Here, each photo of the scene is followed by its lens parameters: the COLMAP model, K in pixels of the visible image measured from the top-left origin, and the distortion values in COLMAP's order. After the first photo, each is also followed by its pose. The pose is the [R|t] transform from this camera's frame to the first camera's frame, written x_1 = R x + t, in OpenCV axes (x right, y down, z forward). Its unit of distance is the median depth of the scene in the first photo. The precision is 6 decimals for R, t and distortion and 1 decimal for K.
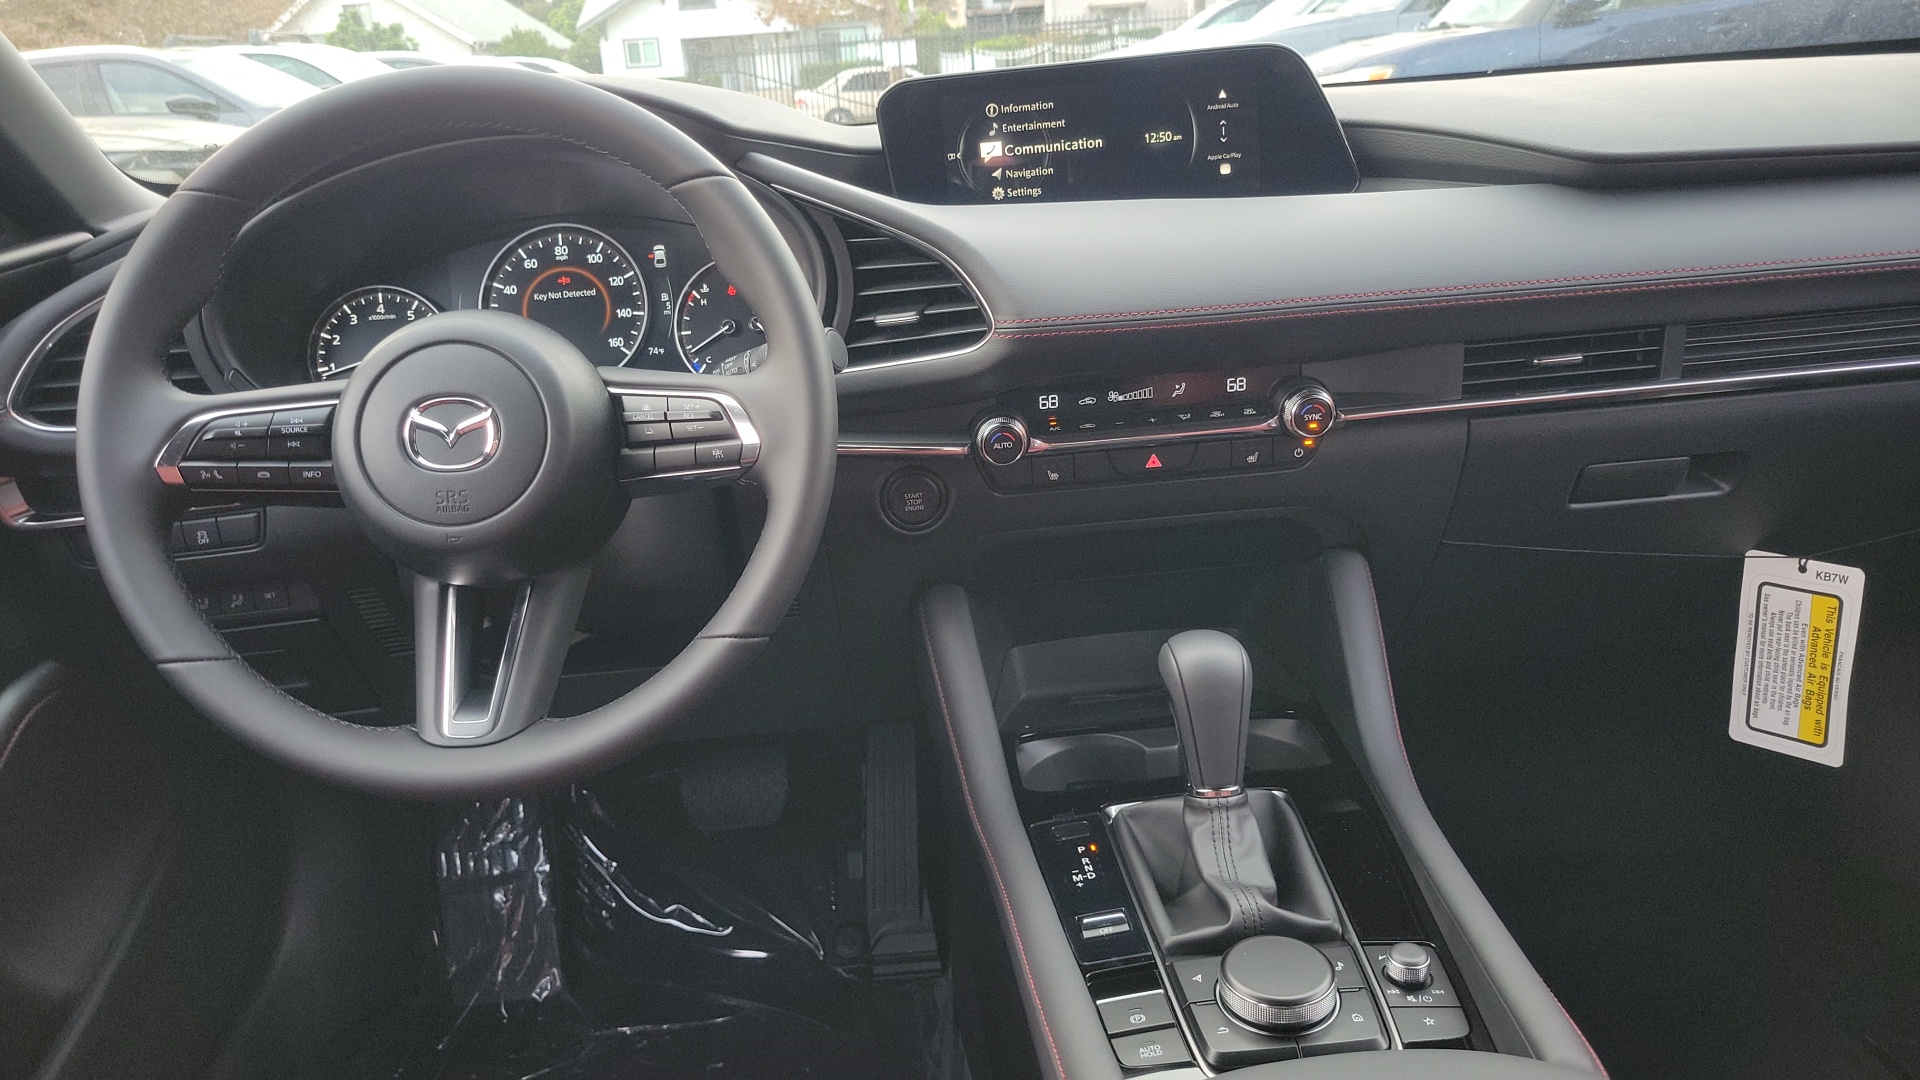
lens RADIAL K [[1440.5, 0, 960.0], [0, 1440.5, 540.0], [0, 0, 1]] dist [0.031813, -0.000815]
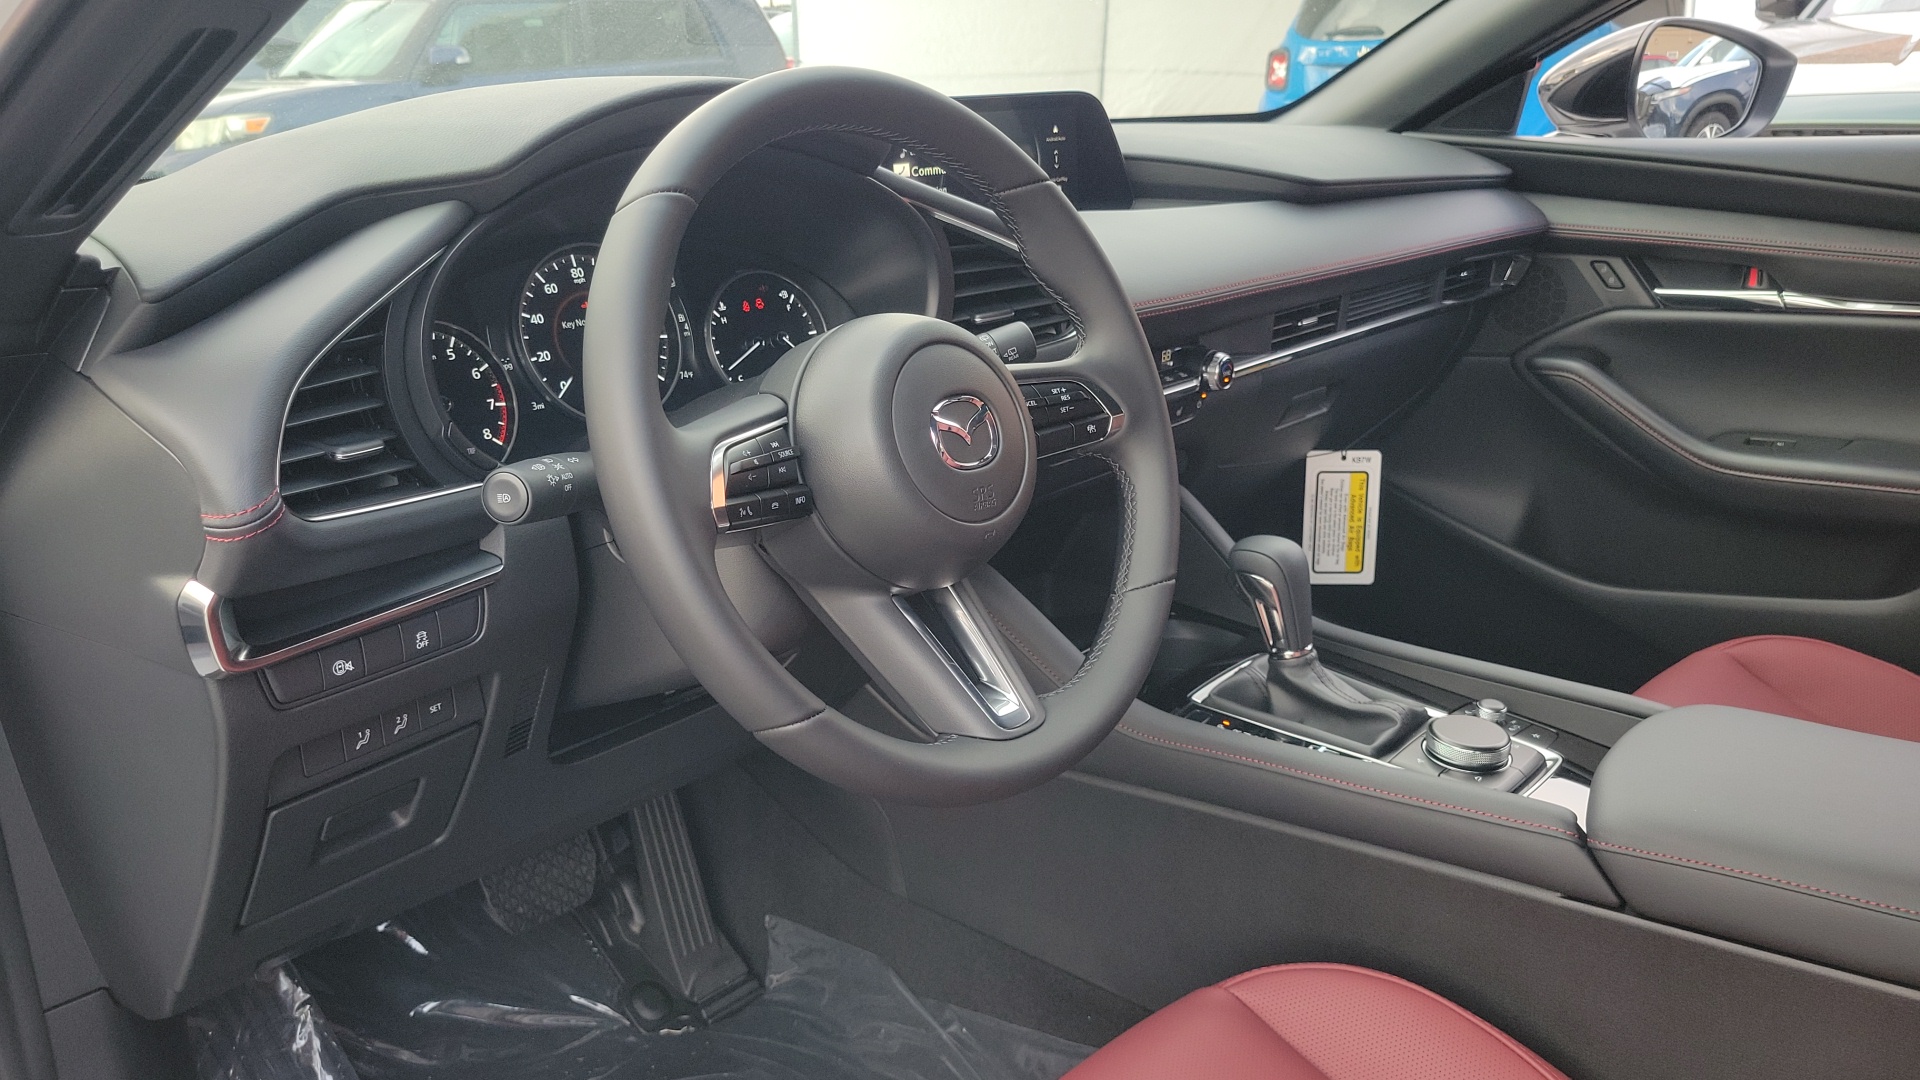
lens RADIAL K [[1451.1, 0, 960.0], [0, 1451.1, 540.0], [0, 0, 1]] dist [0.005027, -0.004971]
pose [[0.696476, -0.158397, 0.699880, -0.773294], [0.183627, 0.982200, 0.039558, -0.029208], [-0.693687, 0.100966, 0.713165, 0.209085]]
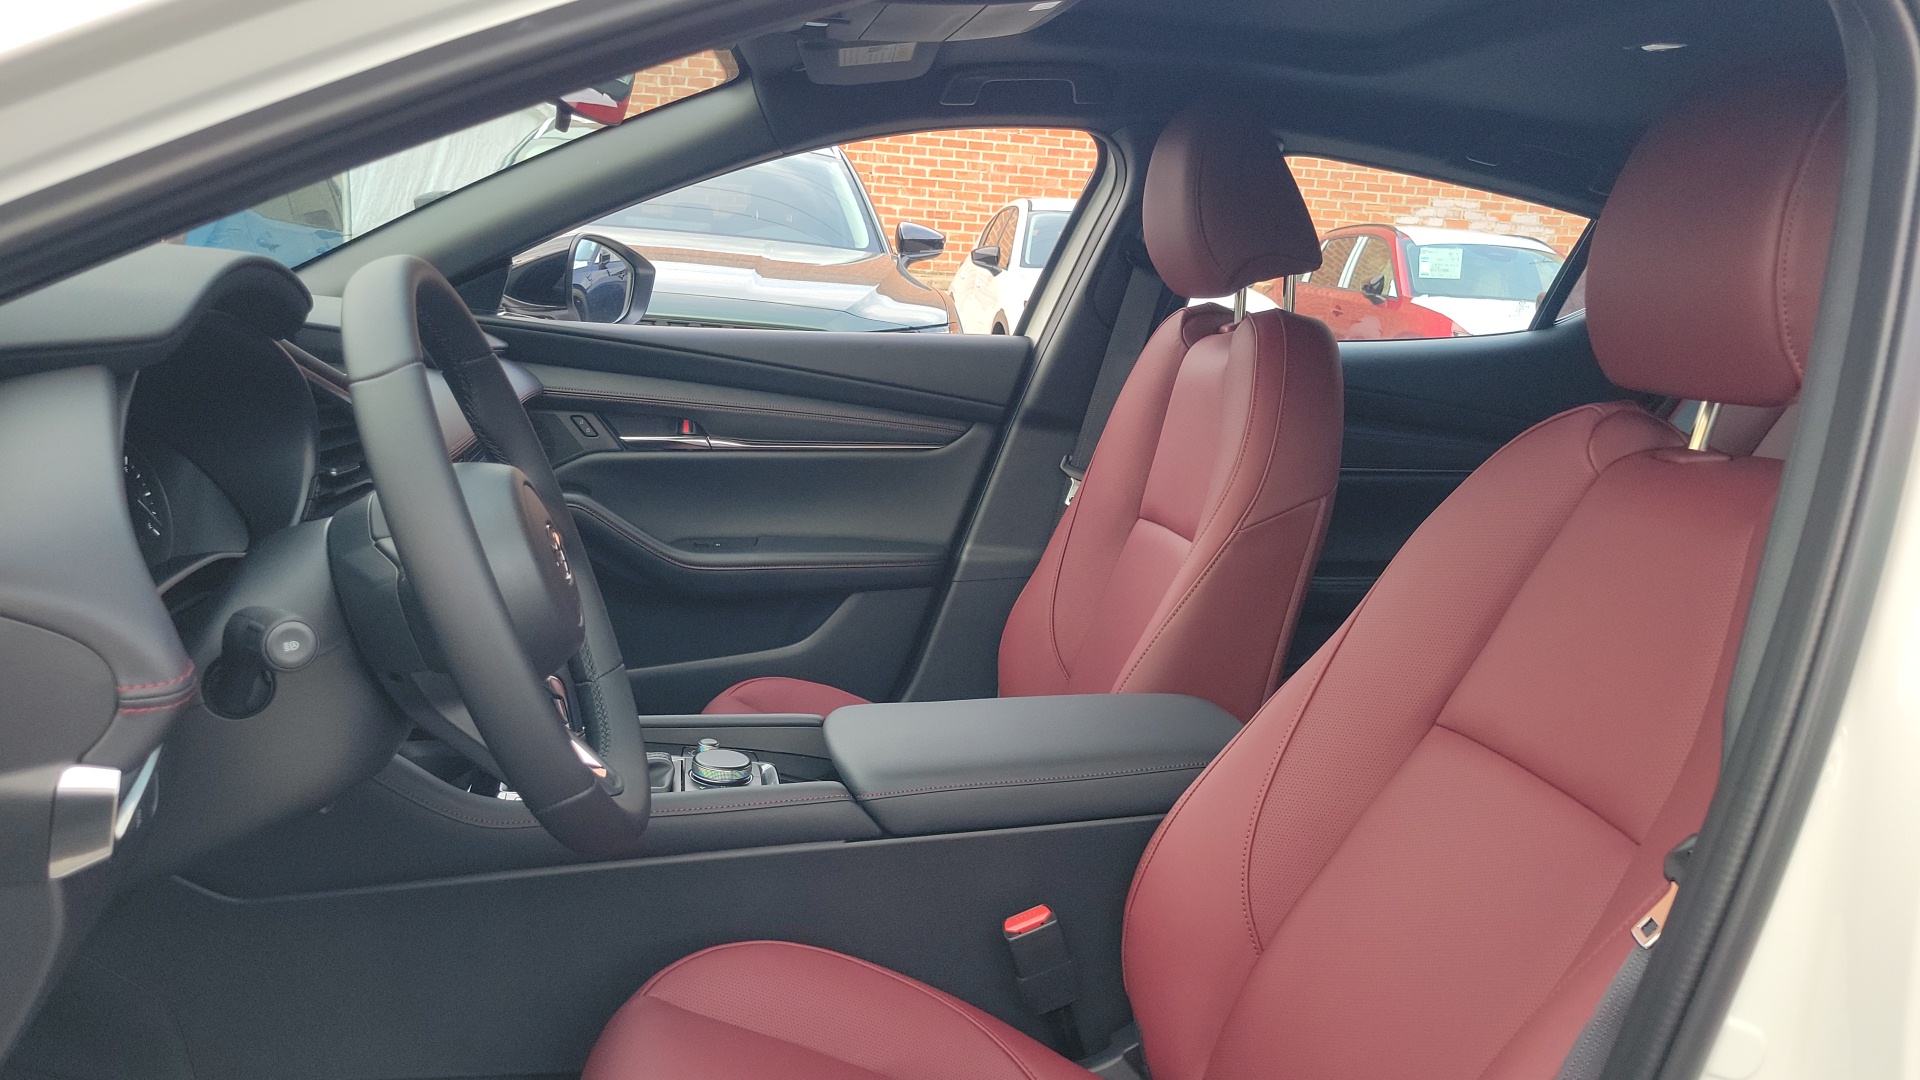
lens RADIAL K [[1440.5, 0, 960.0], [0, 1440.5, 540.0], [0, 0, 1]] dist [0.031813, -0.000815]
pose [[-0.173496, -0.109275, 0.978753, -1.174797], [0.233411, 0.960947, 0.148662, -0.138007], [-0.956775, 0.254244, -0.141214, 0.615244]]
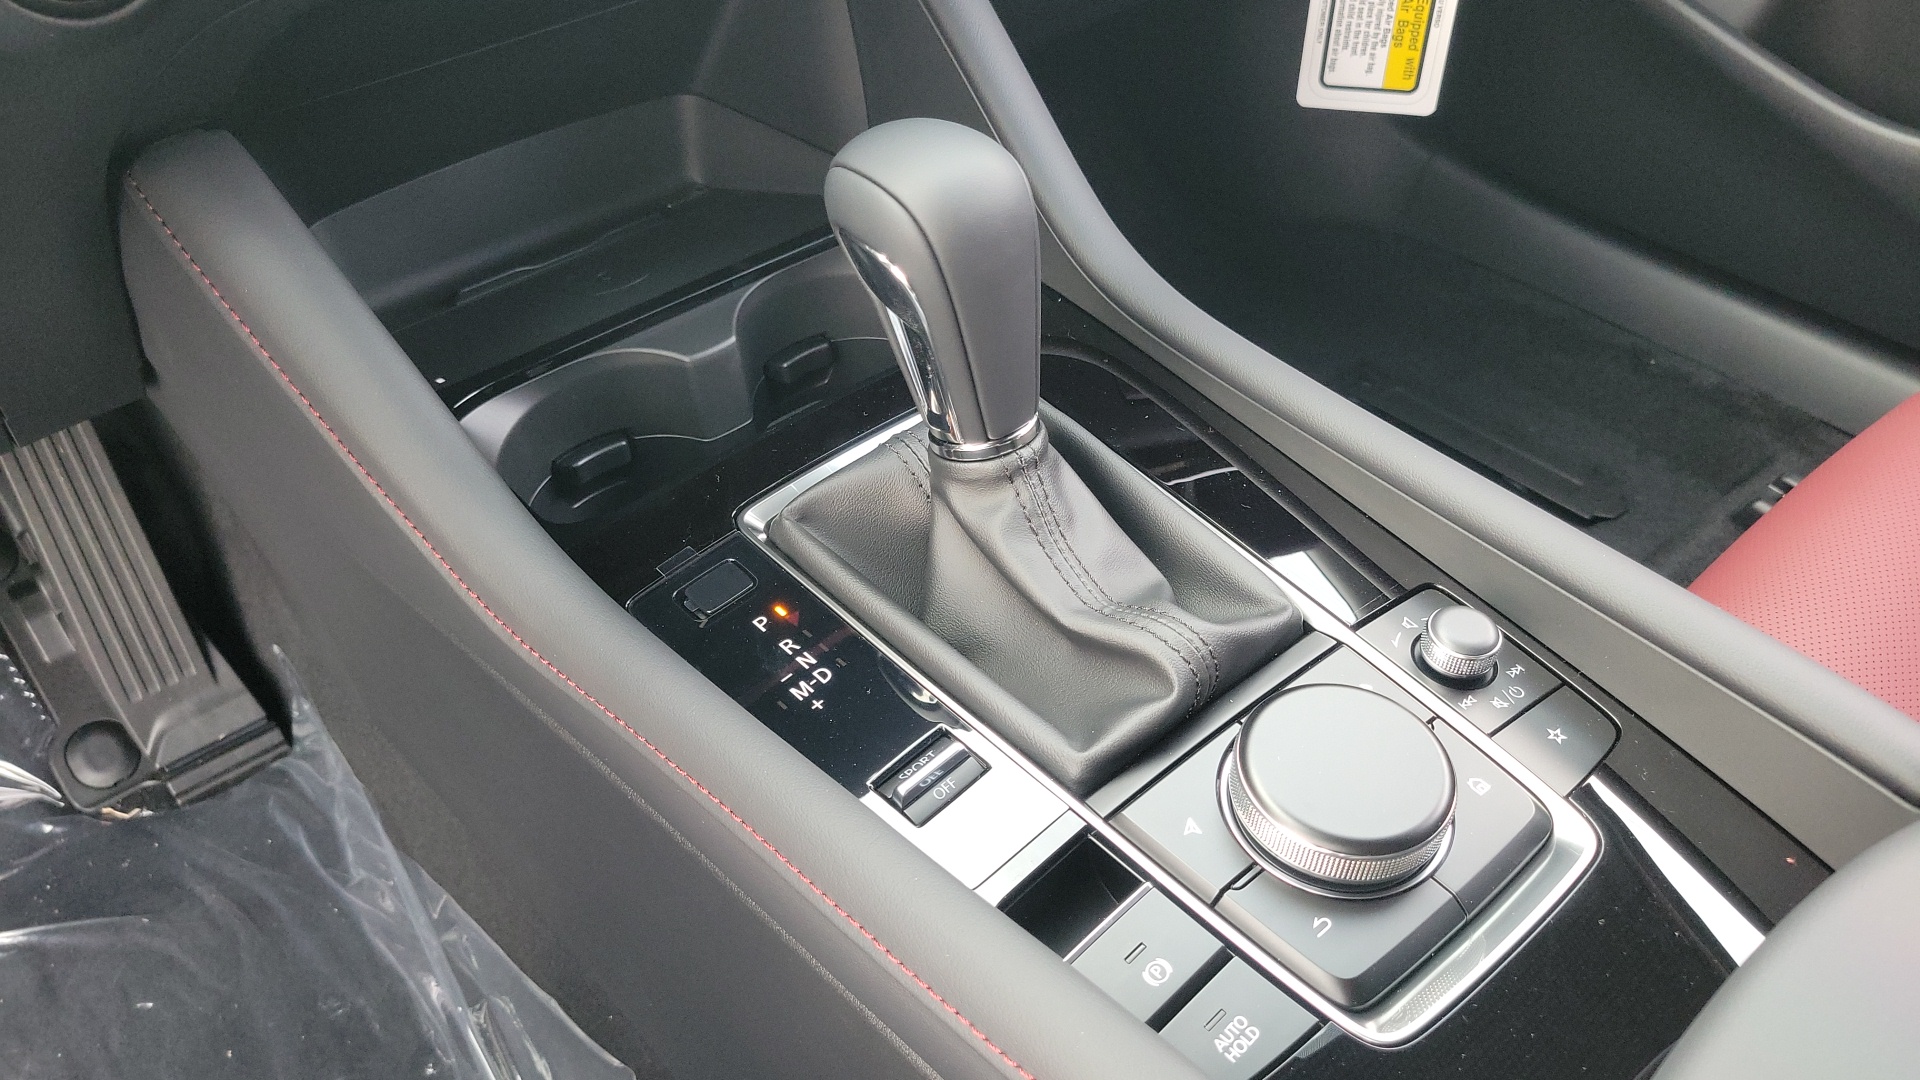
lens RADIAL K [[1451.1, 0, 960.0], [0, 1451.1, 540.0], [0, 0, 1]] dist [0.005027, -0.004971]
pose [[0.789930, -0.362844, 0.494322, -0.083032], [0.144121, 0.893417, 0.425482, -0.012160], [-0.596020, -0.264859, 0.758030, 0.494100]]
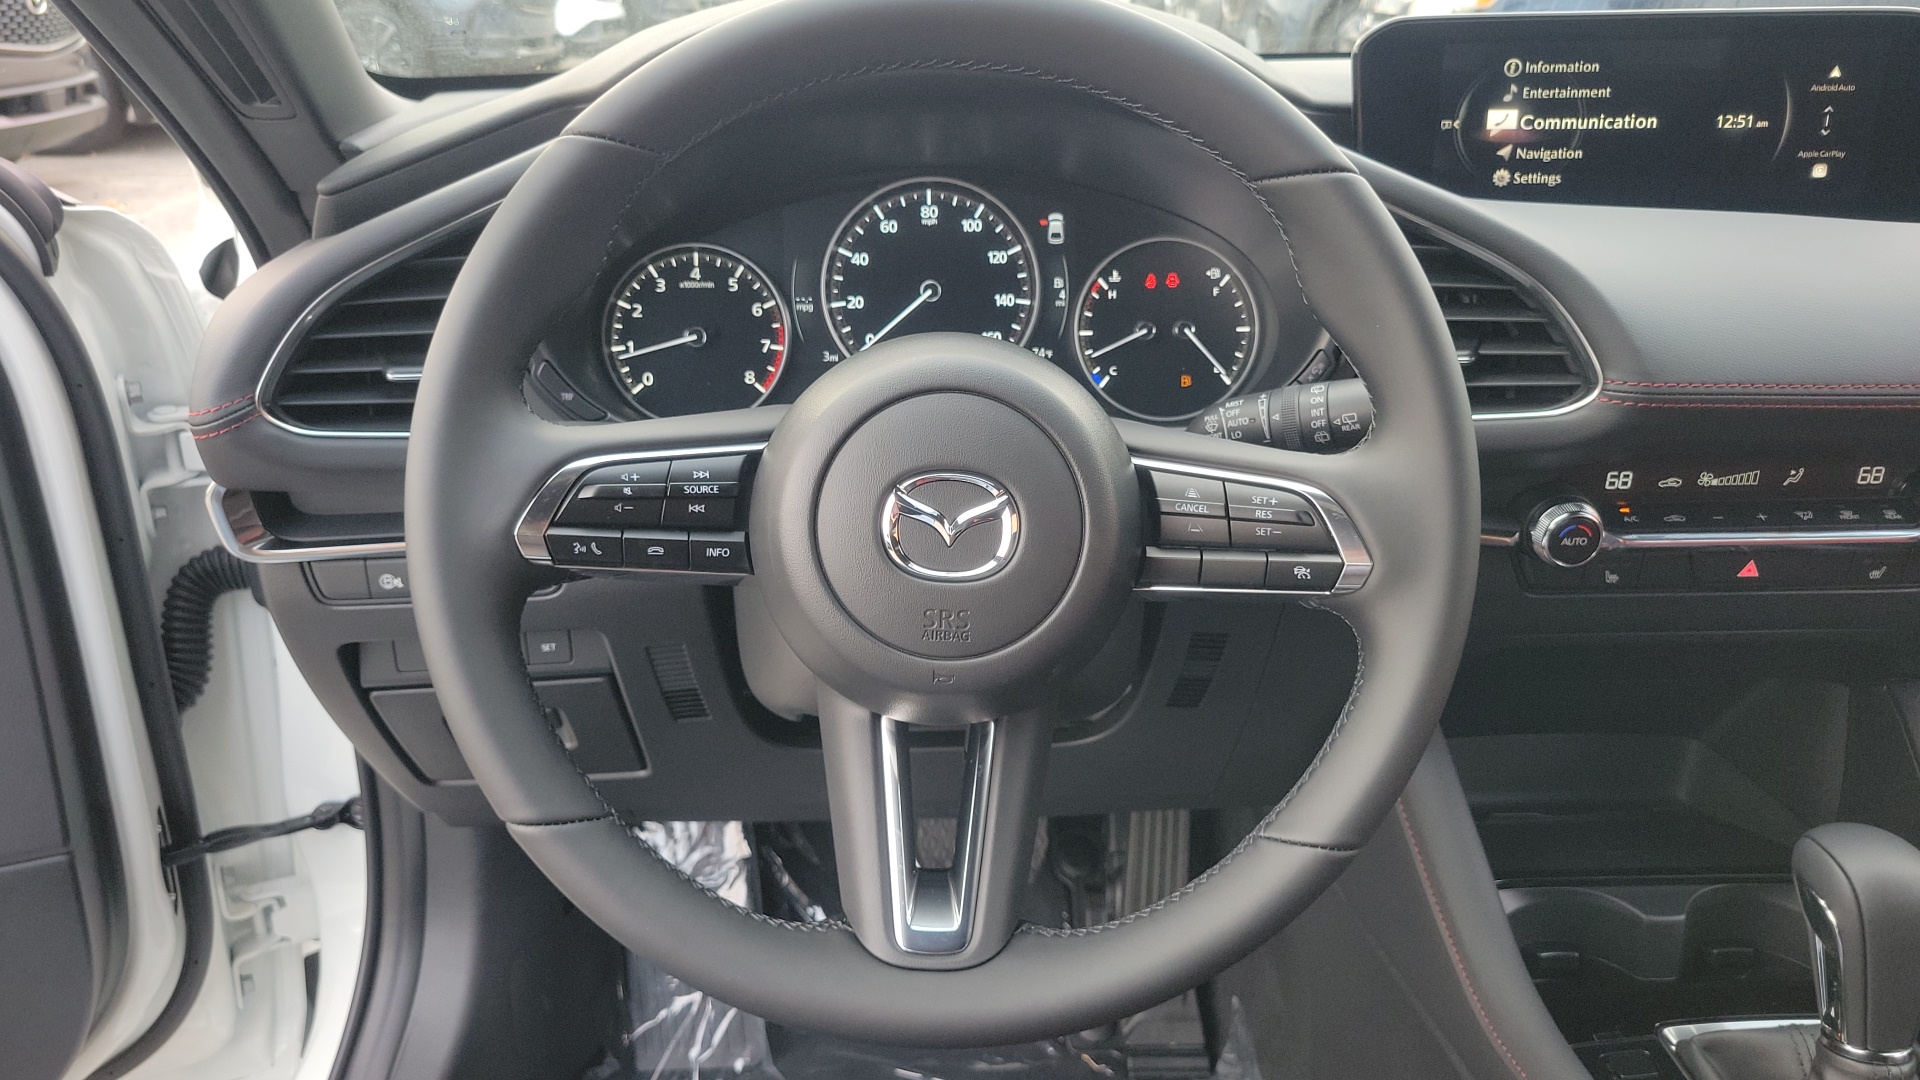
lens RADIAL K [[1465.6, 0, 953.2], [0, 1465.6, 522.6], [0, 0, 1]] dist [0.016792, -0.008893]
pose [[0.997192, 0.074516, 0.007461, -0.258473], [-0.074832, 0.995355, 0.060561, -0.085237], [-0.002913, -0.060949, 0.998137, 0.217278]]
